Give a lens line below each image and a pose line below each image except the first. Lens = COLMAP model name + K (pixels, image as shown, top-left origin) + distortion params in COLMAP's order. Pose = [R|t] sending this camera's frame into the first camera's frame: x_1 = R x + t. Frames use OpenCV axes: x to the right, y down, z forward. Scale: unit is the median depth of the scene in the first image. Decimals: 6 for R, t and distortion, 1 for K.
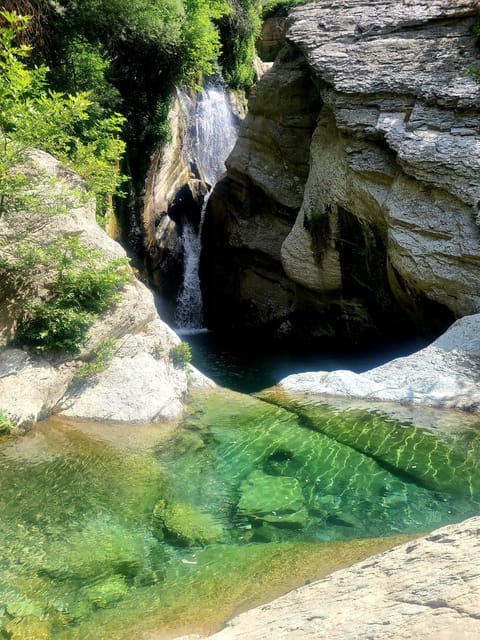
lens RADIAL K [[465.7, 0, 240.1], [0, 465.7, 342.6], [0, 0, 1]] dist [0.044428, -0.001219]
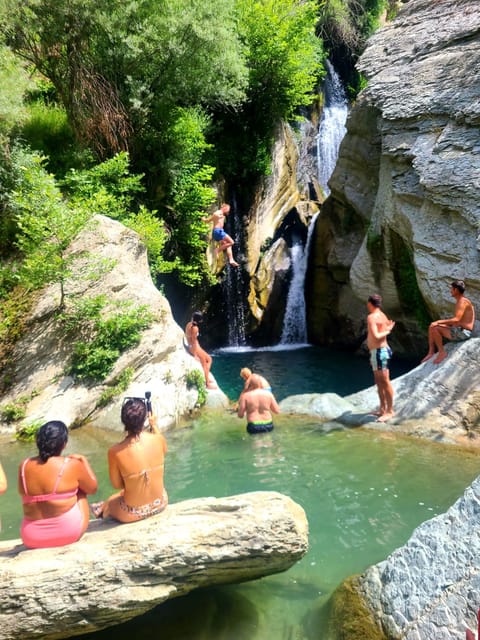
lens RADIAL K [[465.7, 0, 240.1], [0, 465.7, 342.6], [0, 0, 1]] dist [0.044428, -0.001219]
pose [[0.936630, -0.021313, -0.349670, 0.262945], [0.016444, 0.999722, -0.016887, -0.029438], [0.349933, 0.010067, 0.936721, -0.072343]]
